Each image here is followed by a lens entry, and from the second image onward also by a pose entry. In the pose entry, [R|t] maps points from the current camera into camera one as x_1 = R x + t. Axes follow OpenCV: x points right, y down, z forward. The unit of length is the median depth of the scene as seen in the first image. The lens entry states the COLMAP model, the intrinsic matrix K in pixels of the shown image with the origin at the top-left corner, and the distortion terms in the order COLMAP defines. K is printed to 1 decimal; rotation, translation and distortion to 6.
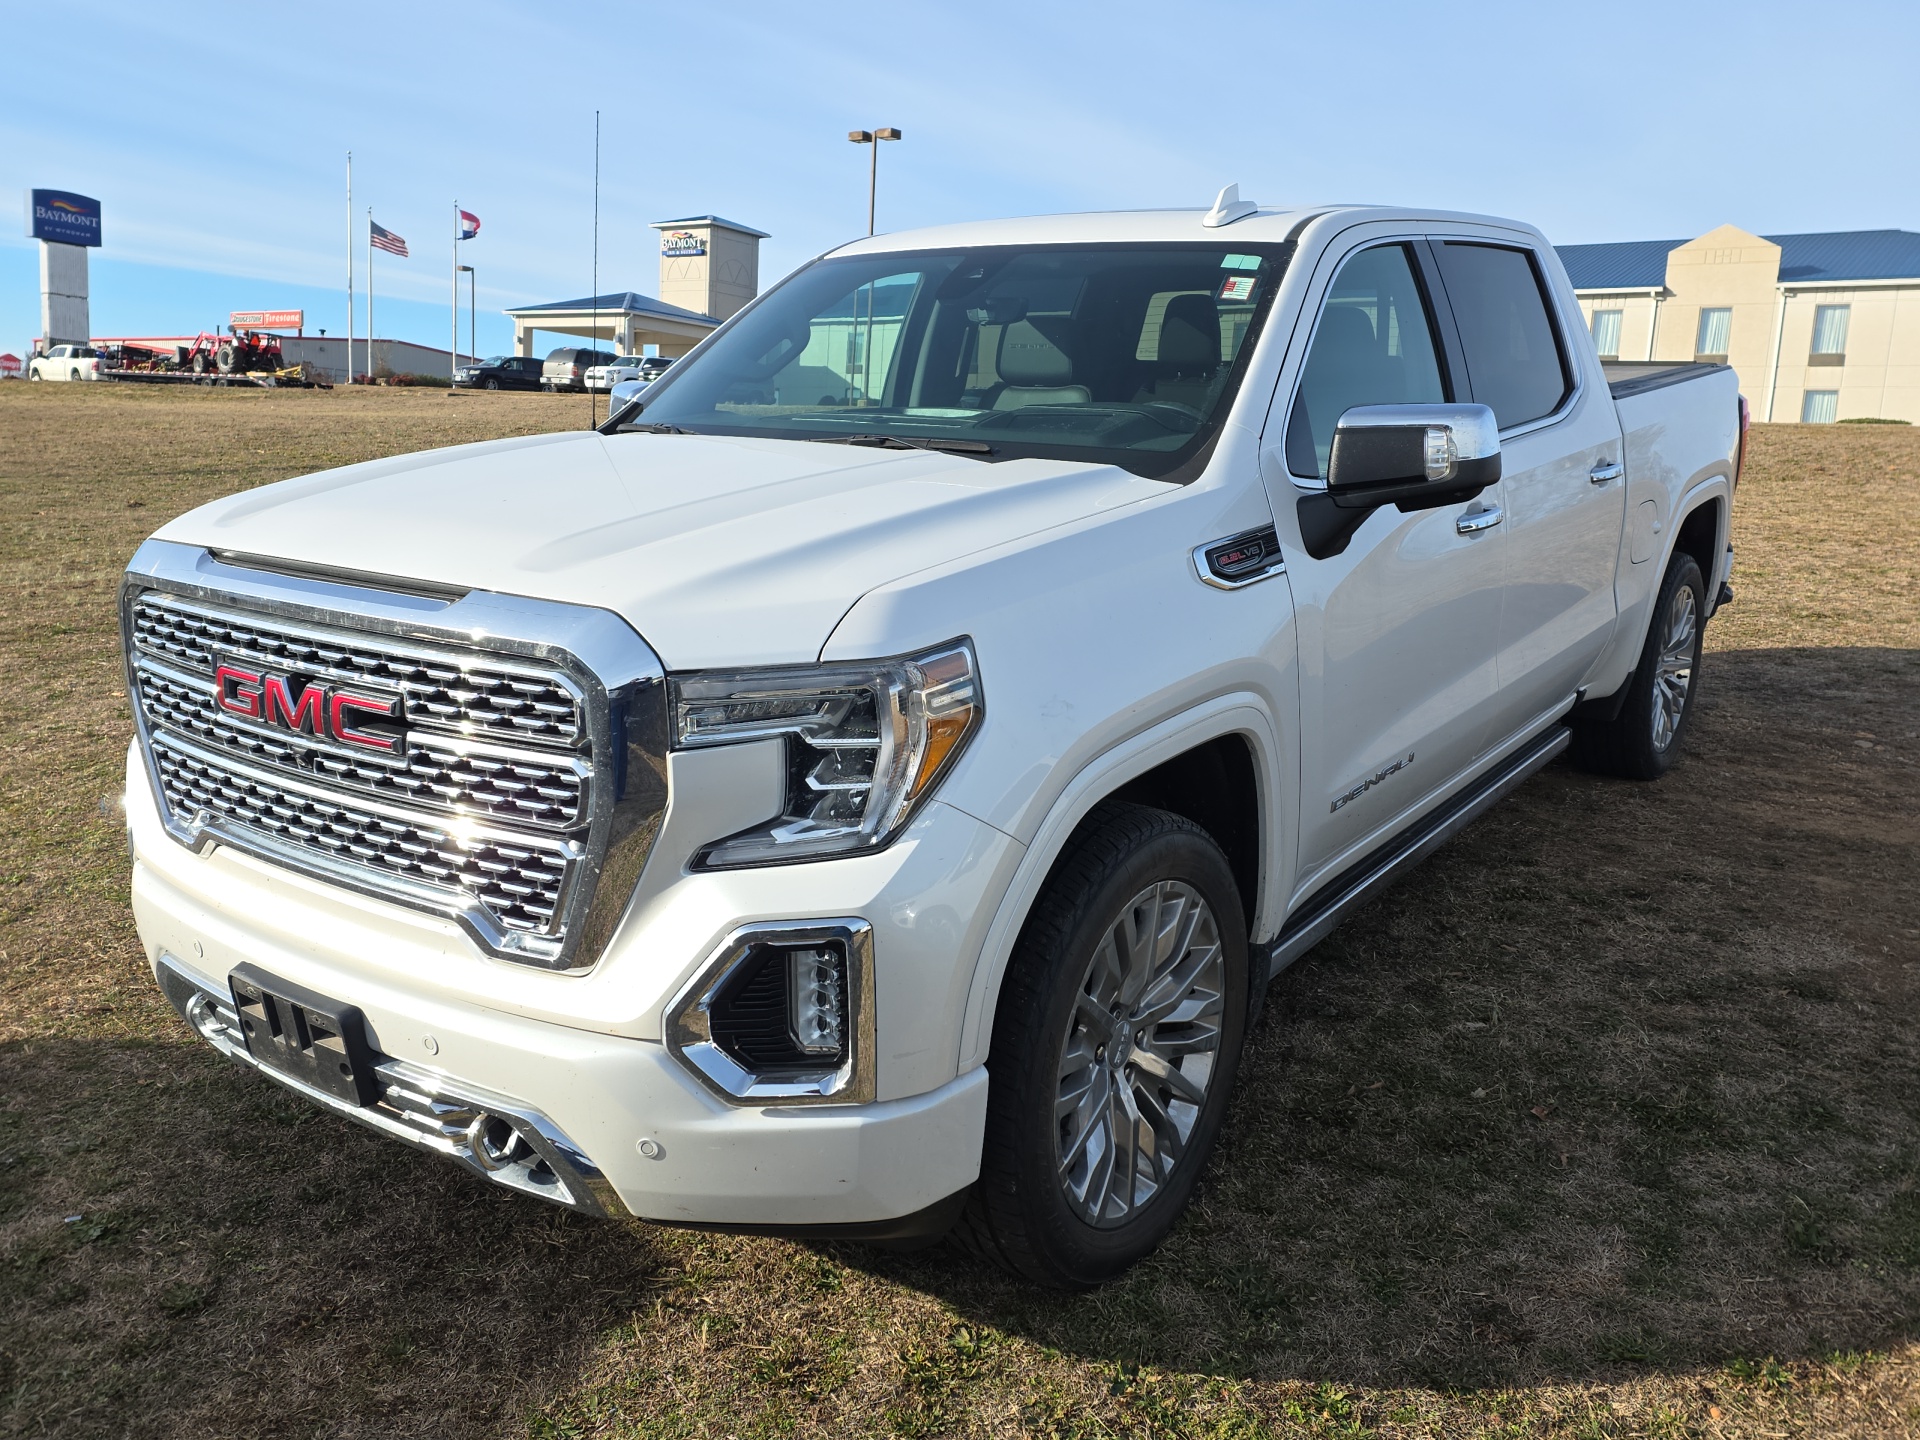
lens RADIAL K [[1574.4, 0, 960.0], [0, 1574.4, 720.0], [0, 0, 1]] dist [0.040723, -0.009972]
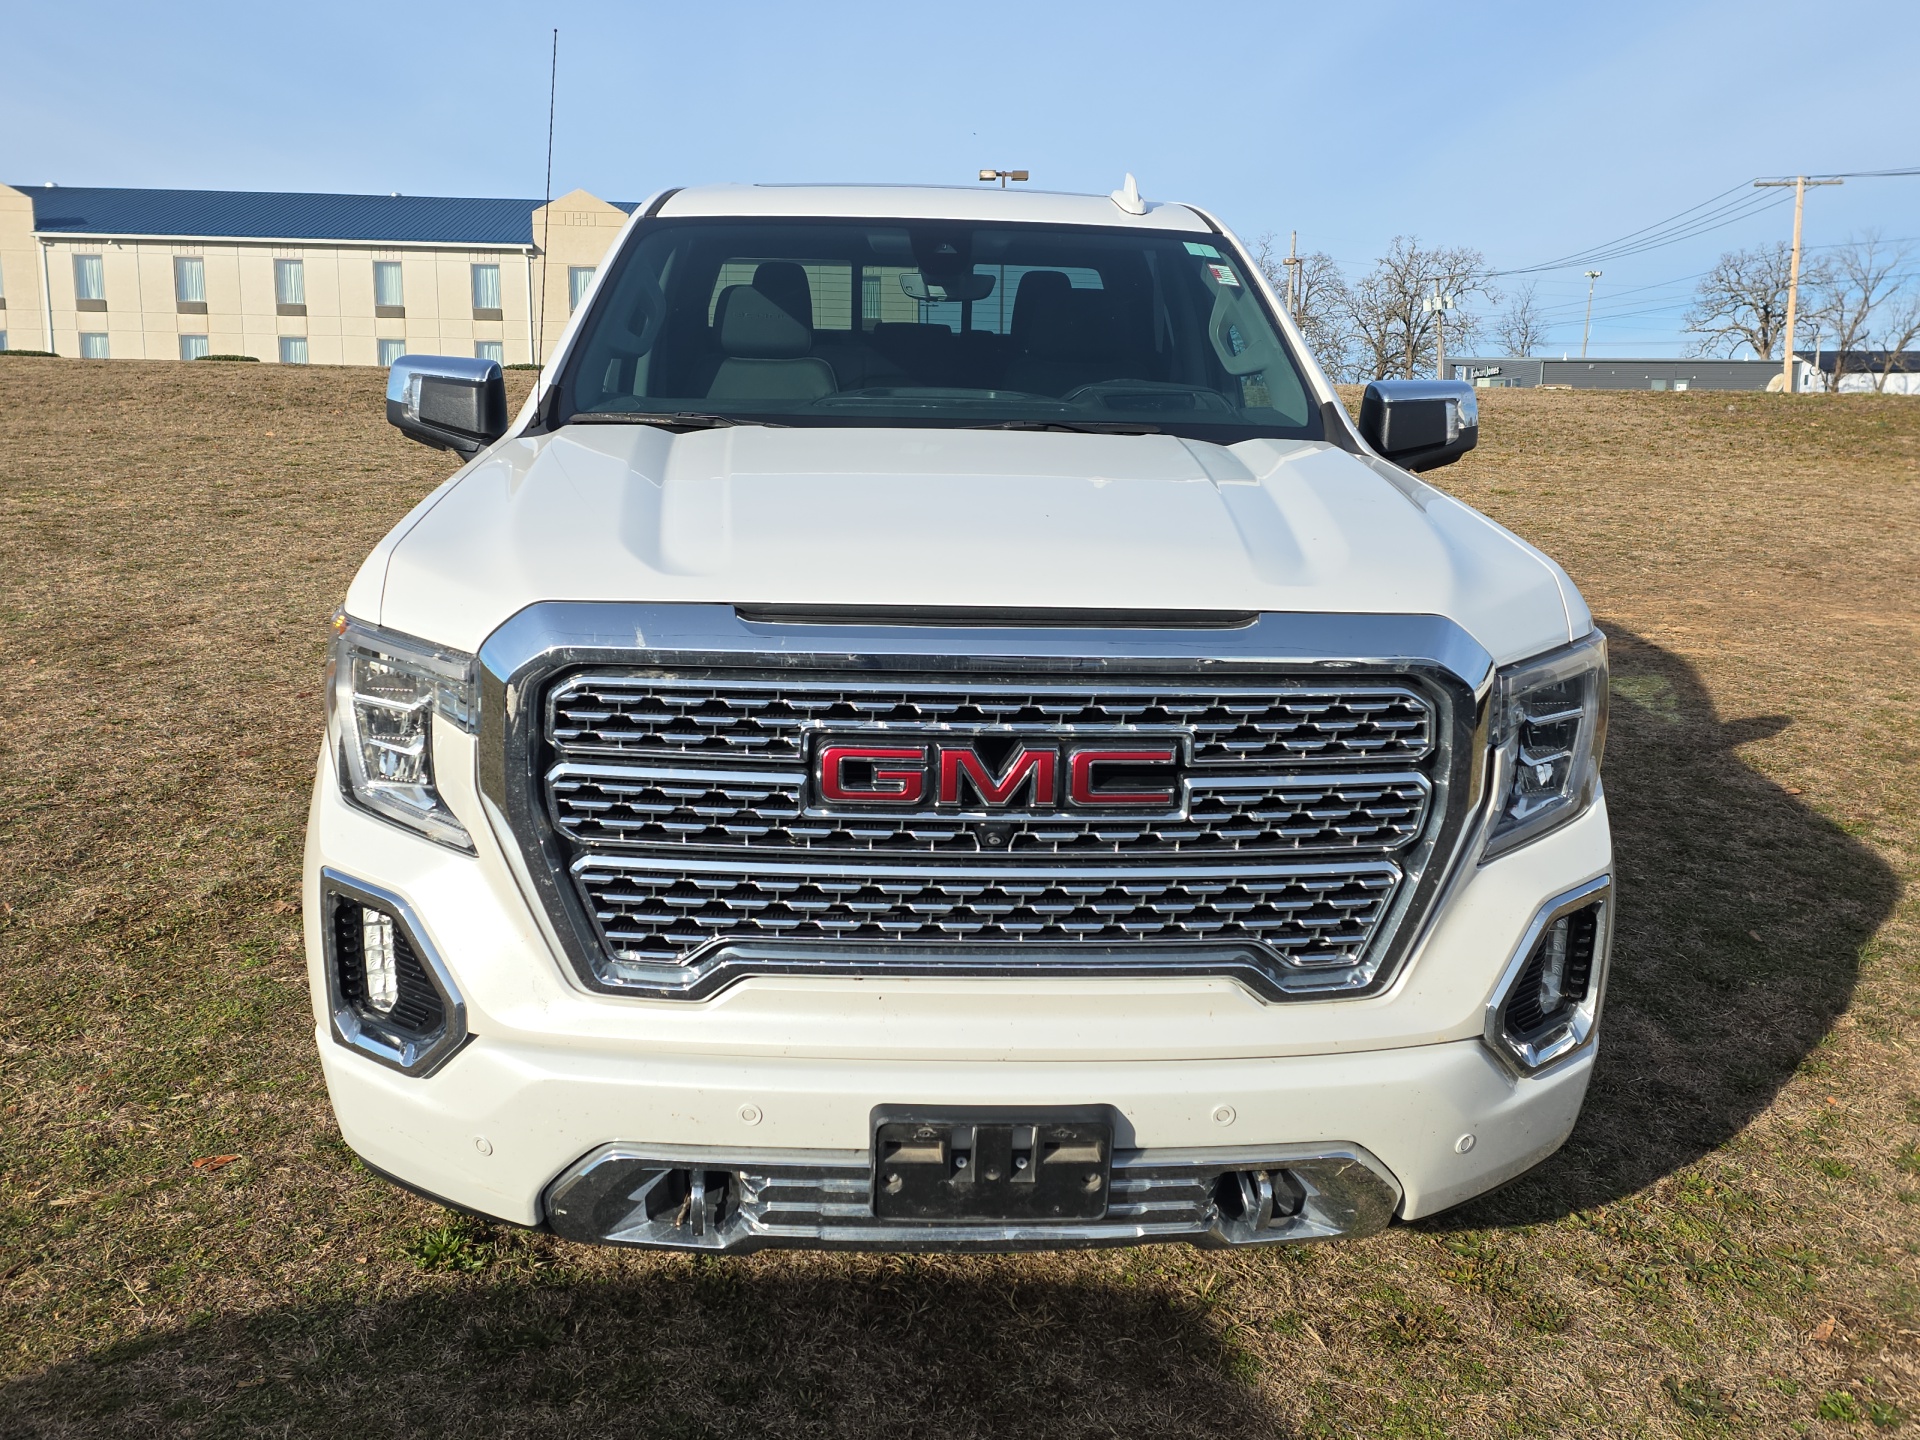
lens RADIAL K [[1574.4, 0, 960.0], [0, 1574.4, 720.0], [0, 0, 1]] dist [0.040723, -0.009972]
pose [[0.786996, -0.146627, 0.599281, -0.875806], [0.129479, 0.988969, 0.071936, -0.095132], [-0.603218, 0.020981, 0.797300, 0.330094]]
